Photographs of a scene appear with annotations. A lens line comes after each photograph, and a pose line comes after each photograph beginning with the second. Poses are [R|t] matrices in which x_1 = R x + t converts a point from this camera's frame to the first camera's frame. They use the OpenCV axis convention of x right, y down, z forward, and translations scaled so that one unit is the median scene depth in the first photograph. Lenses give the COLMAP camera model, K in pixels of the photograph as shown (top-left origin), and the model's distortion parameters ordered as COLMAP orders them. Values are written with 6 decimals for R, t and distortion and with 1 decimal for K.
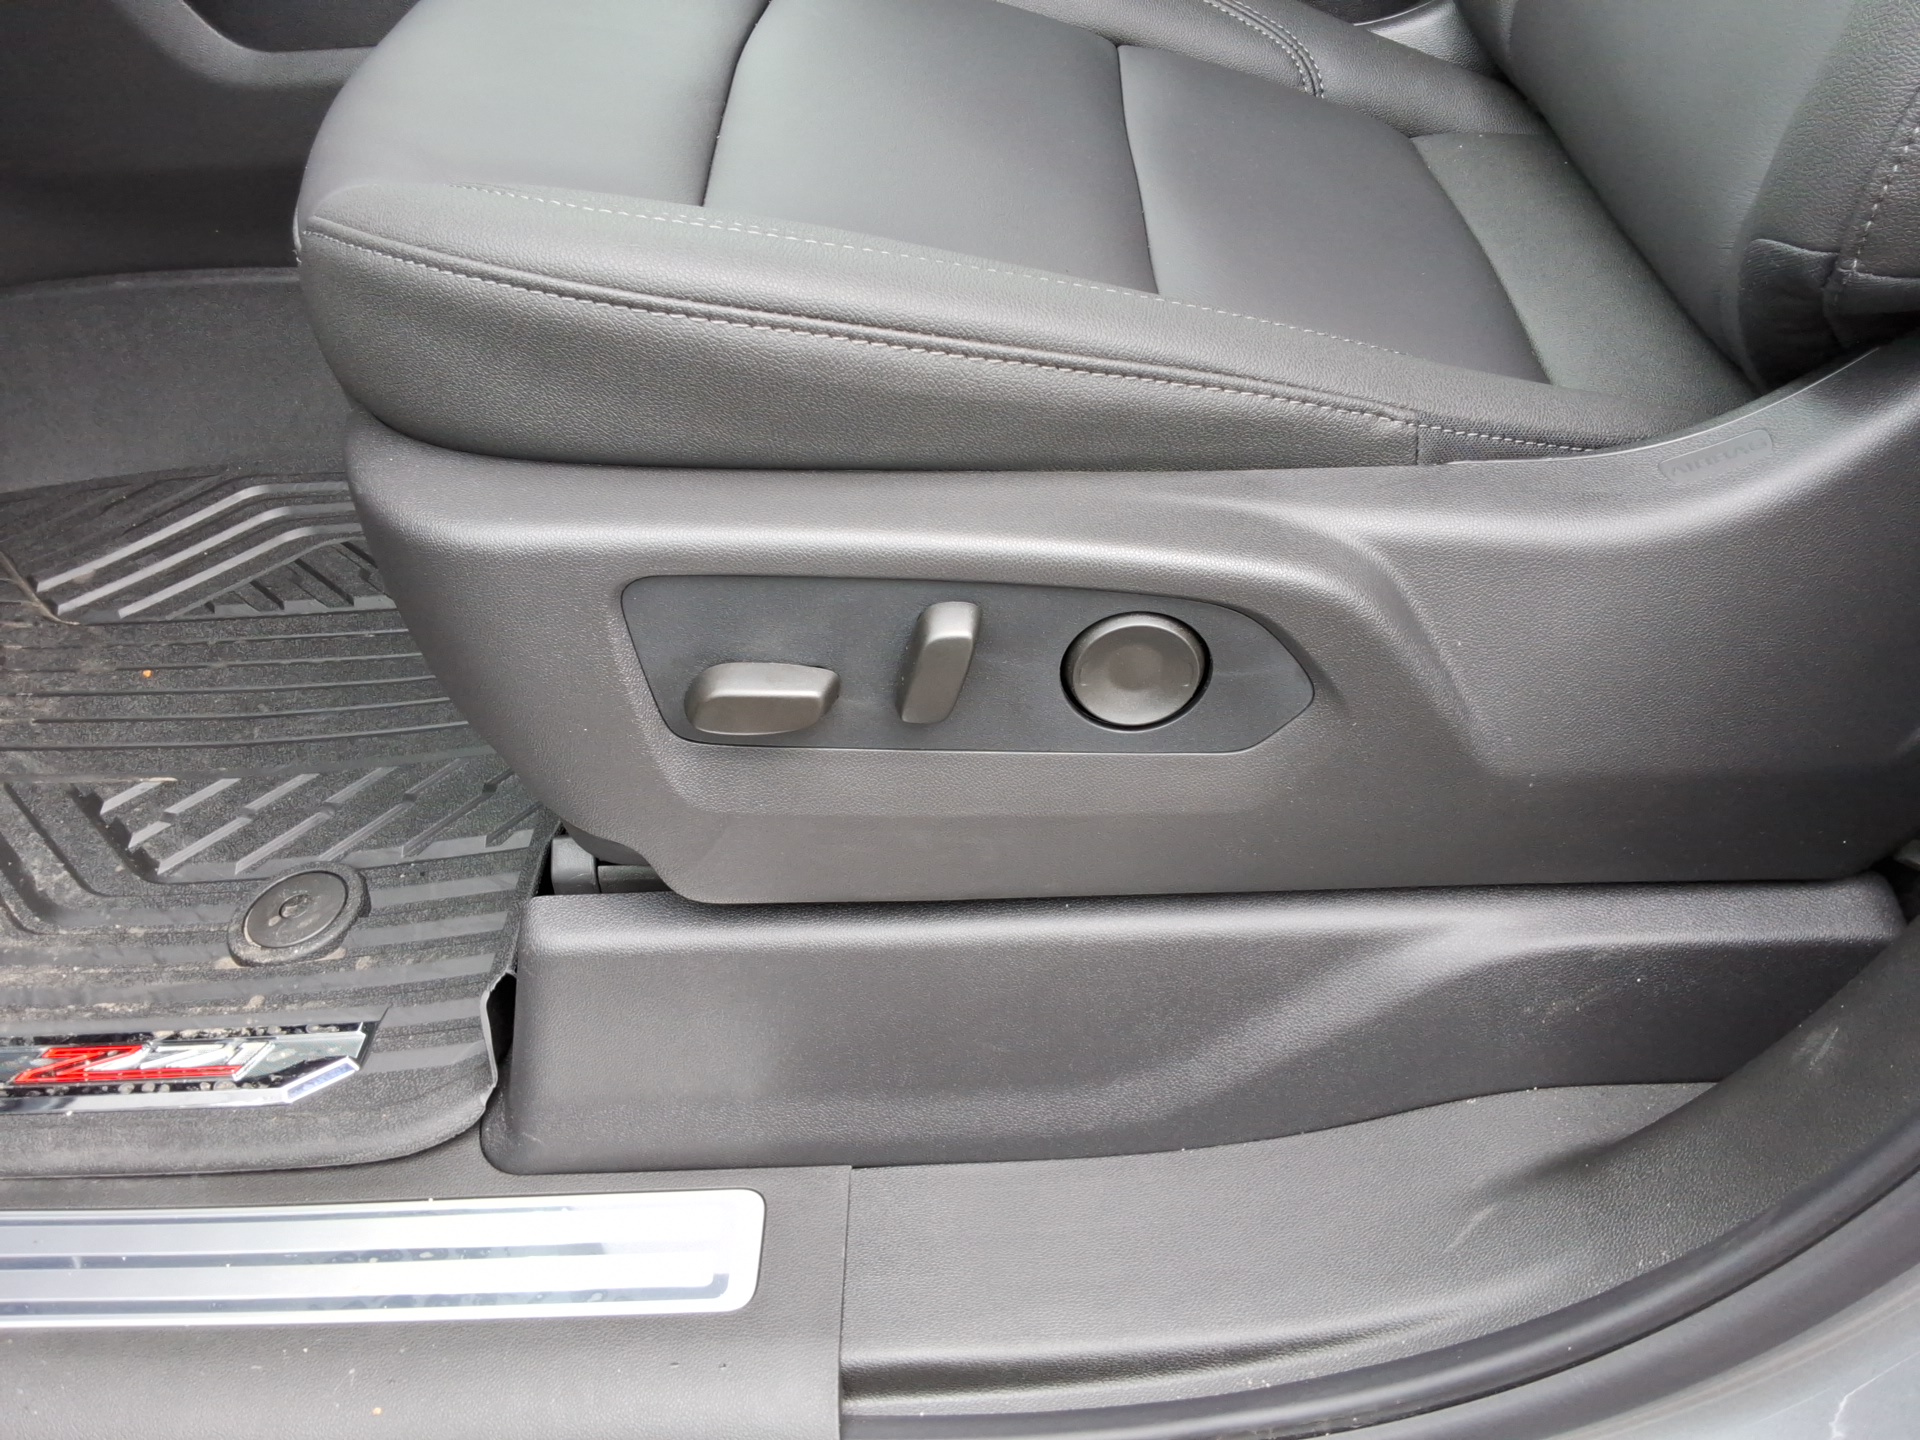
lens RADIAL K [[1540.3, 0, 982.0], [0, 1540.3, 713.1], [0, 0, 1]] dist [0.122514, -0.189067]
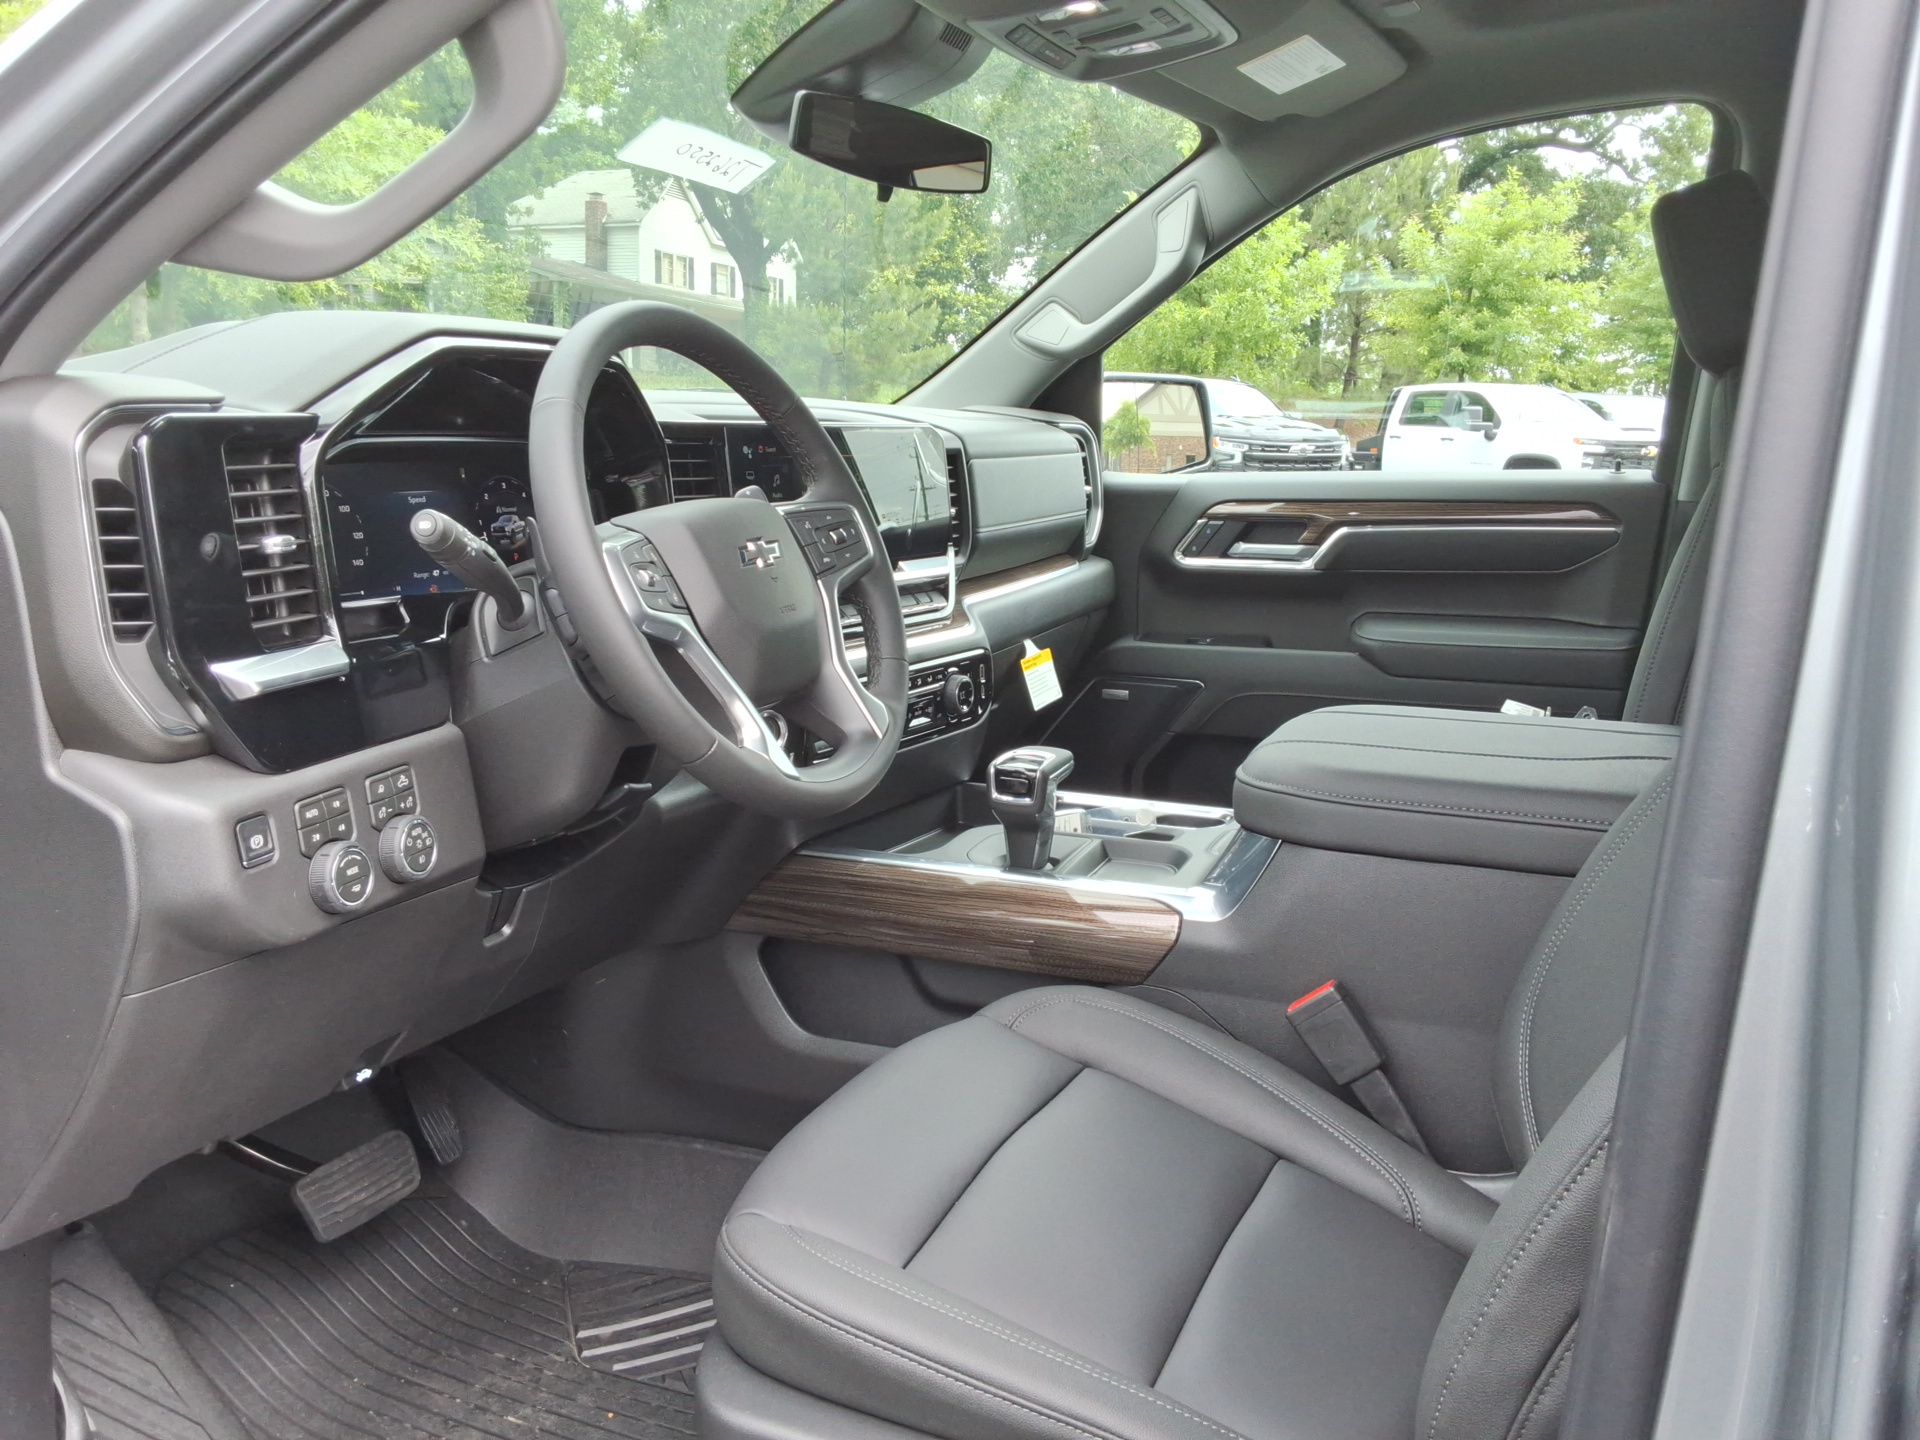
lens RADIAL K [[1554.5, 0, 978.4], [0, 1554.5, 708.8], [0, 0, 1]] dist [0.121588, -0.215905]
pose [[0.913568, 0.100526, -0.394066, 0.323113], [-0.277602, 0.862260, -0.423608, -0.062616], [0.297204, 0.496389, 0.815640, -0.477577]]
